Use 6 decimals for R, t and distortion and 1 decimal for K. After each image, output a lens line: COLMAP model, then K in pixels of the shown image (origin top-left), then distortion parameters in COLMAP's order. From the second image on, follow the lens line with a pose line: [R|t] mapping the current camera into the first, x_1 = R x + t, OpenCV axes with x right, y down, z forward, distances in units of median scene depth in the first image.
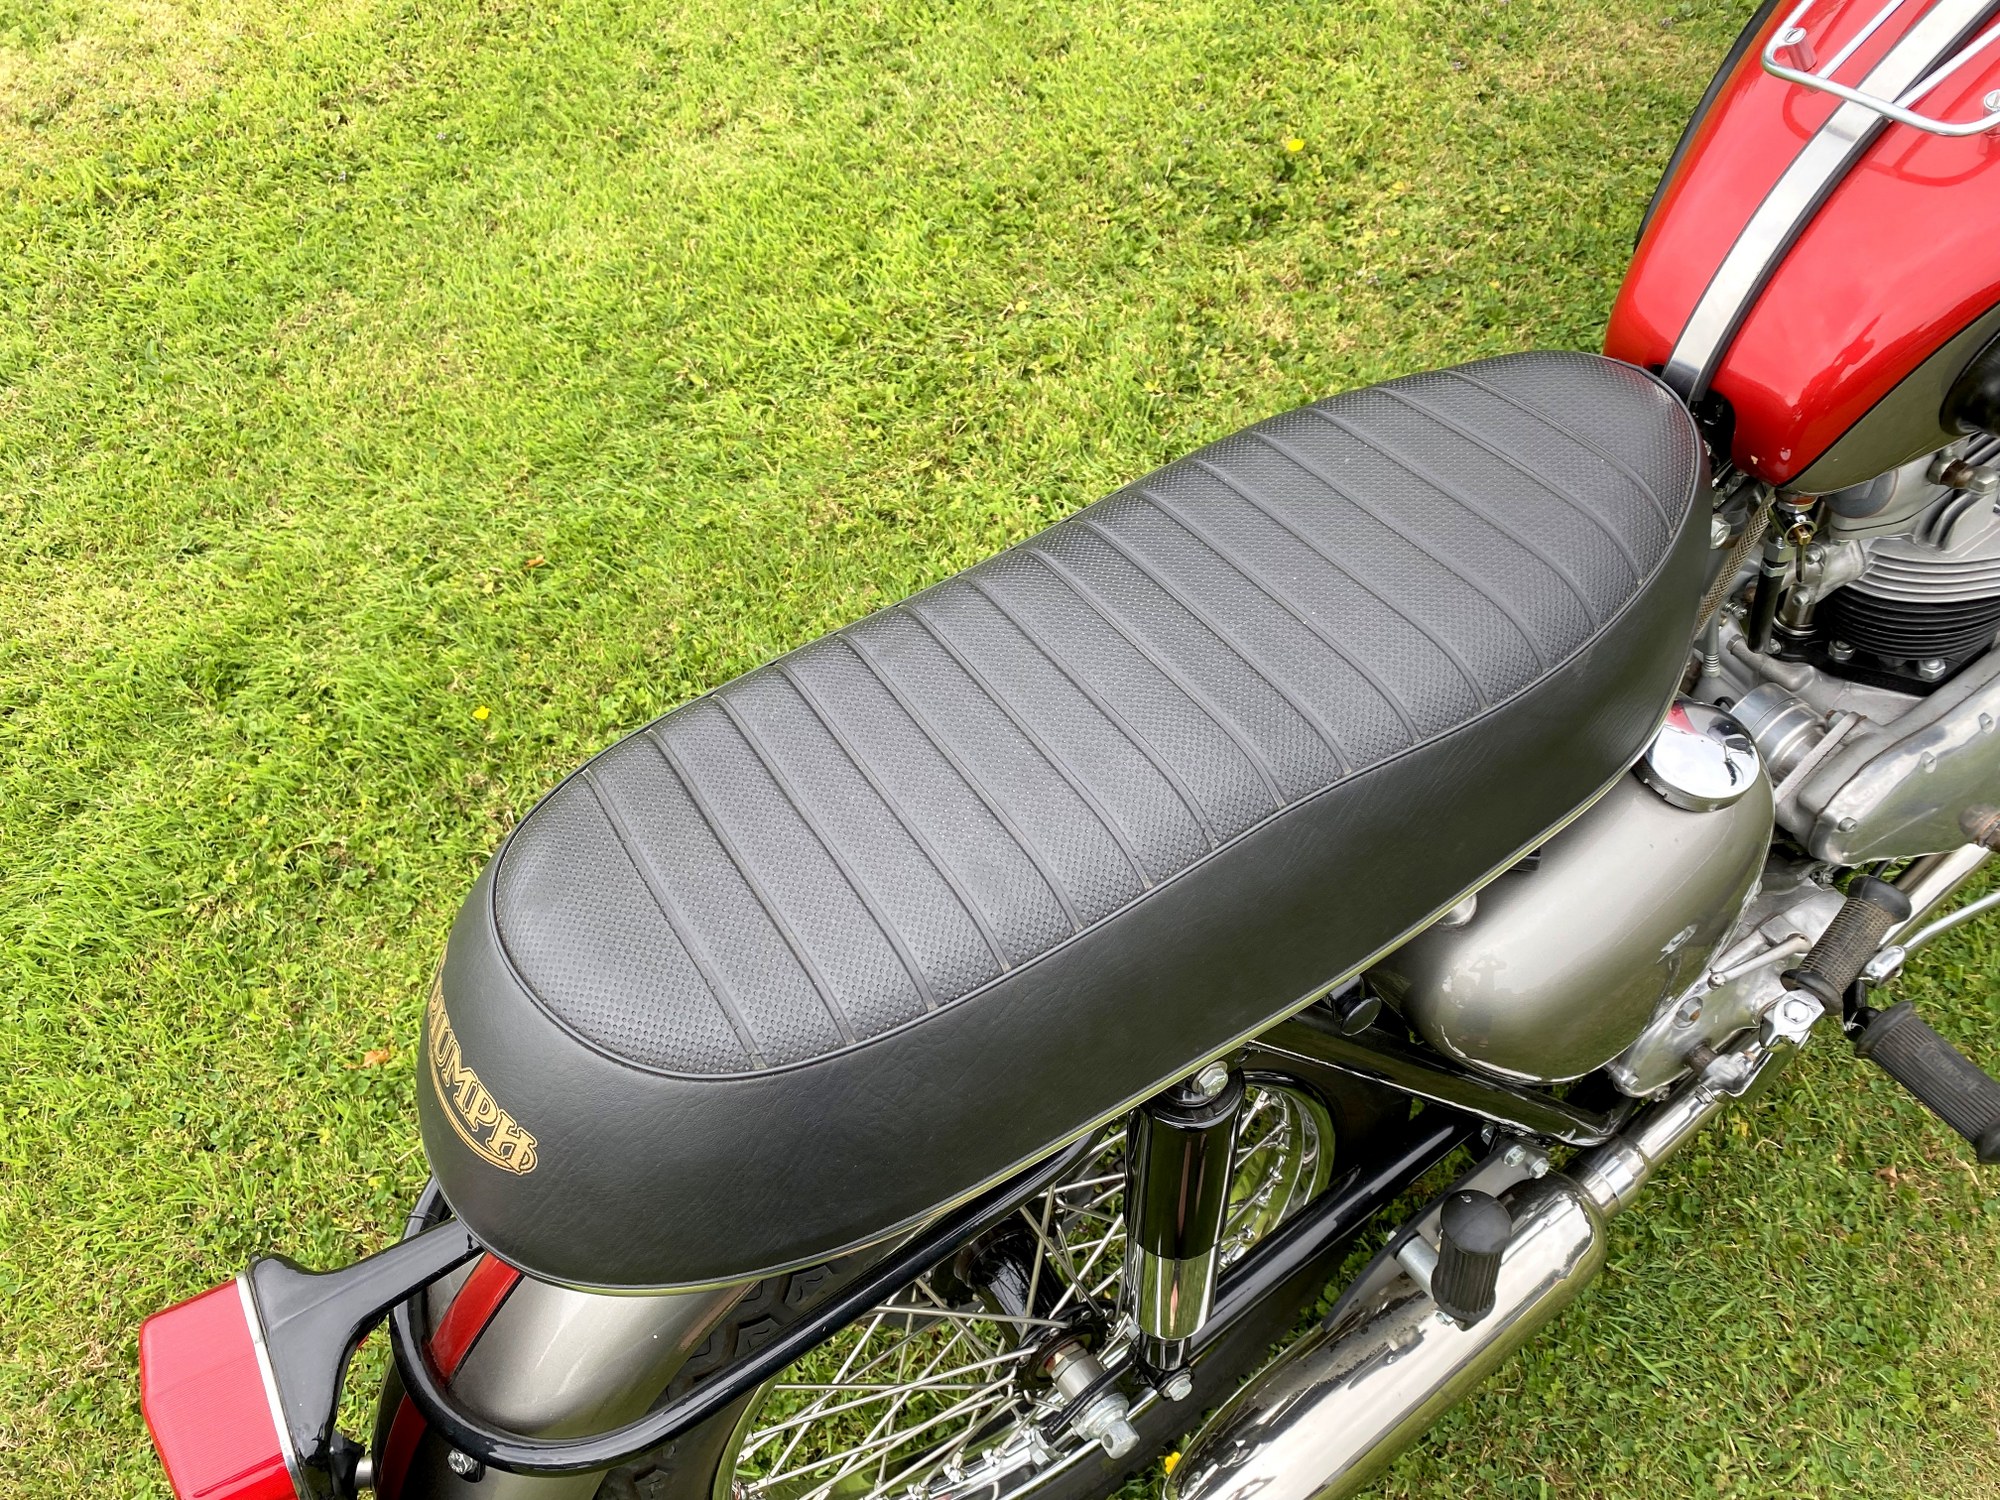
lens RADIAL K [[1476.1, 0, 1000.8], [0, 1476.1, 754.5], [0, 0, 1]] dist [0.019920, 0.007874]
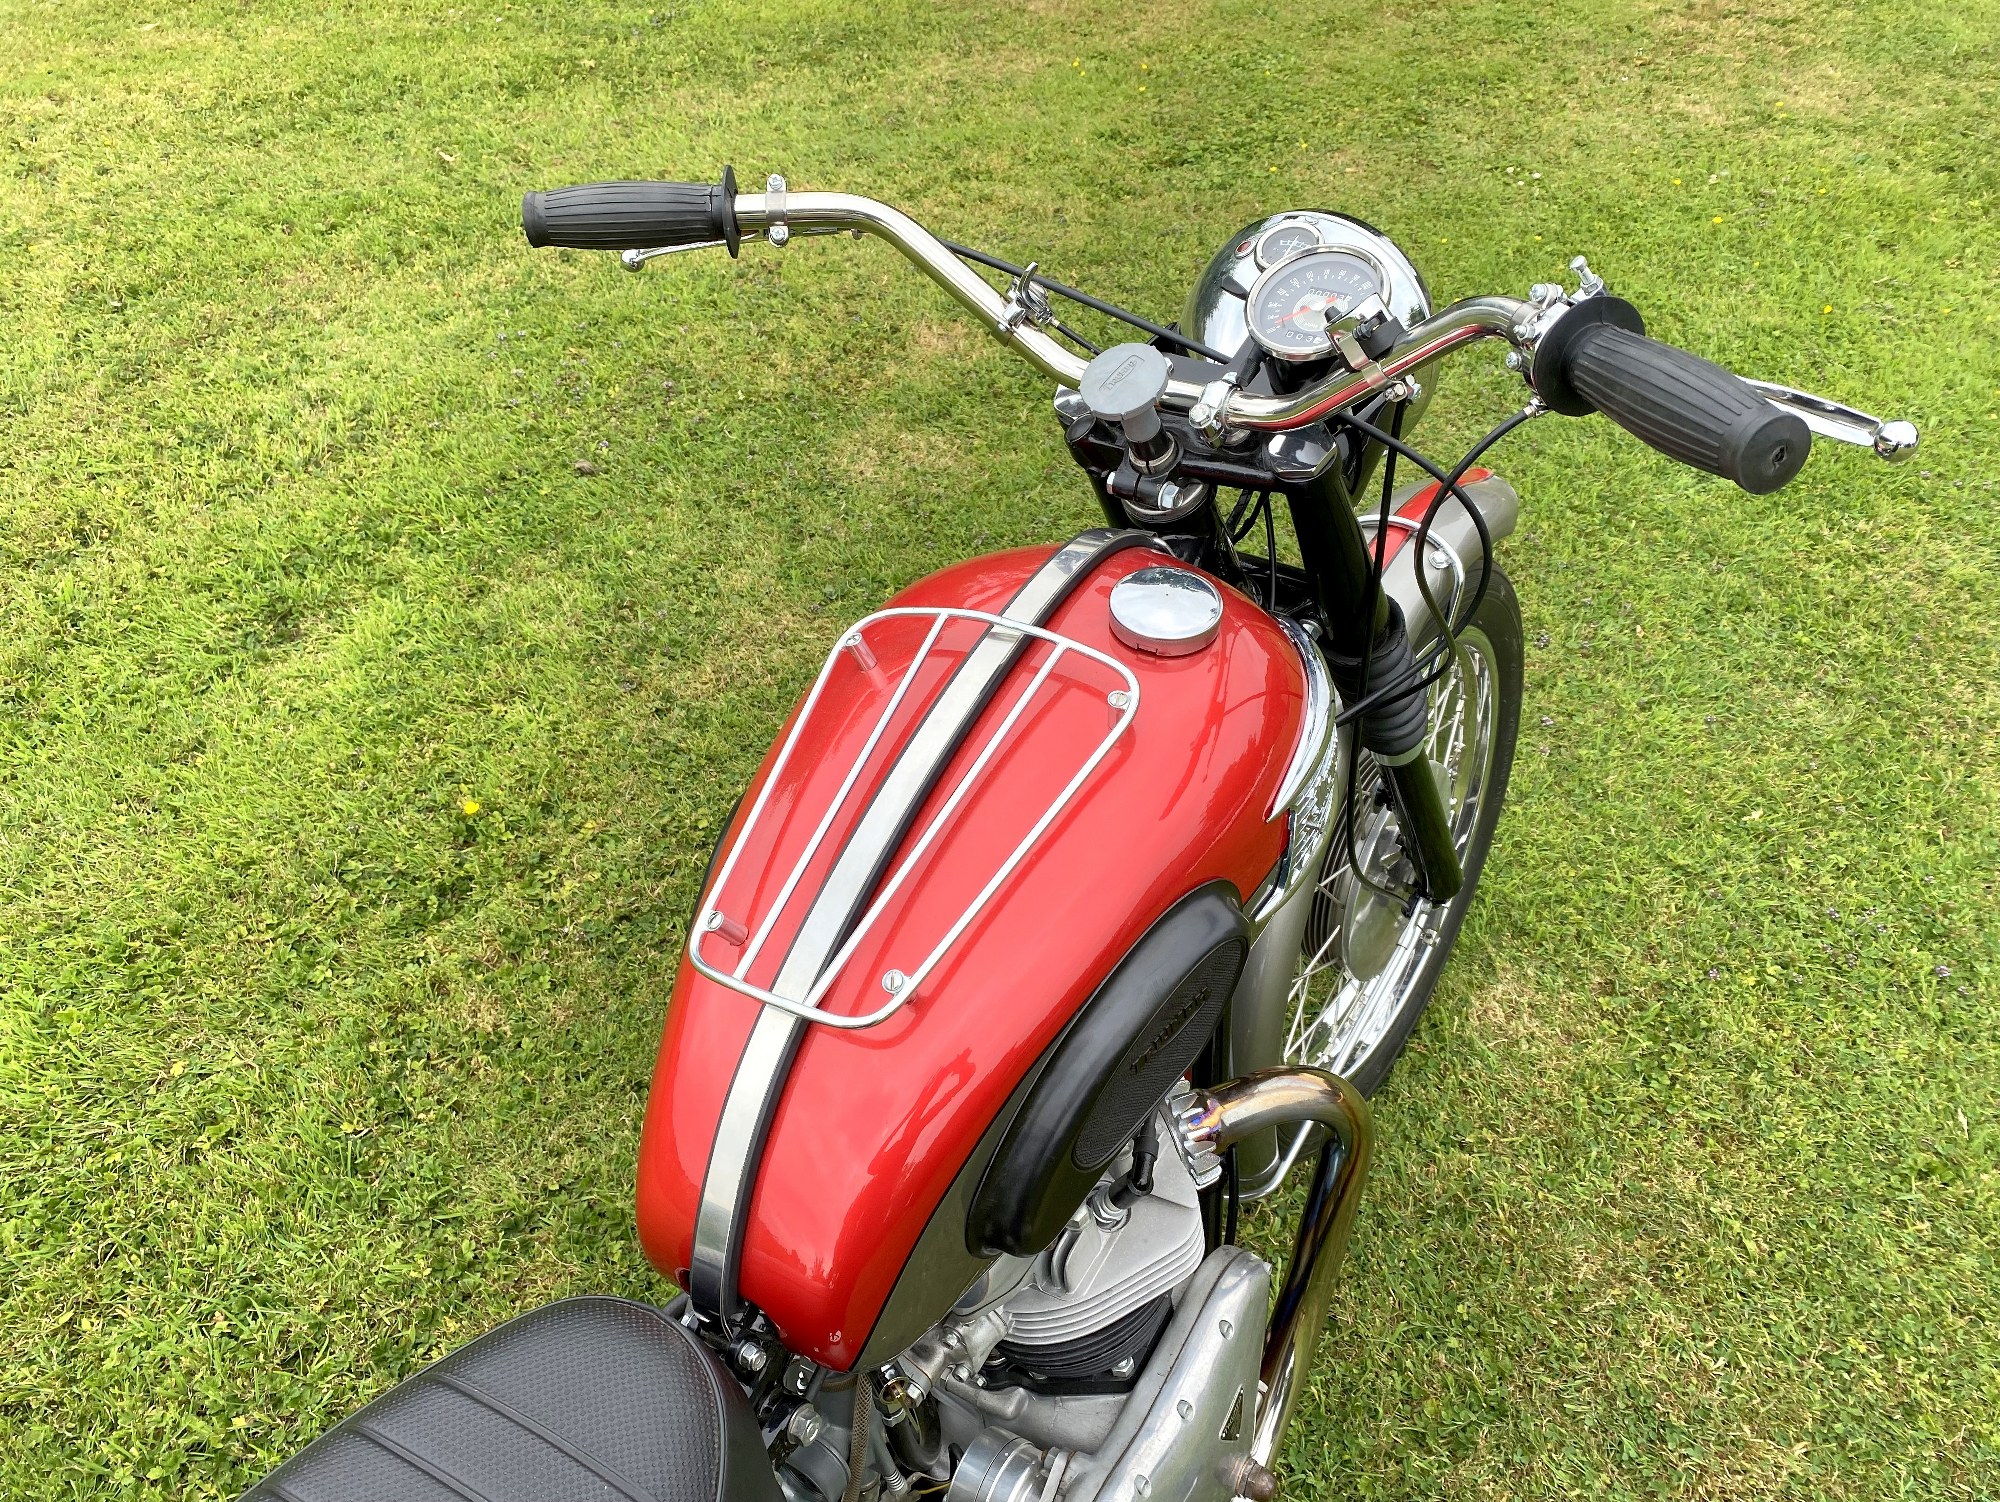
lens RADIAL K [[1476.1, 0, 1007.5], [0, 1476.1, 740.8], [0, 0, 1]] dist [0.019920, 0.007874]
pose [[0.919414, -0.229518, 0.319372, 0.223672], [0.292109, 0.942259, -0.163771, -0.198668], [-0.263343, 0.243864, 0.933370, 0.017033]]
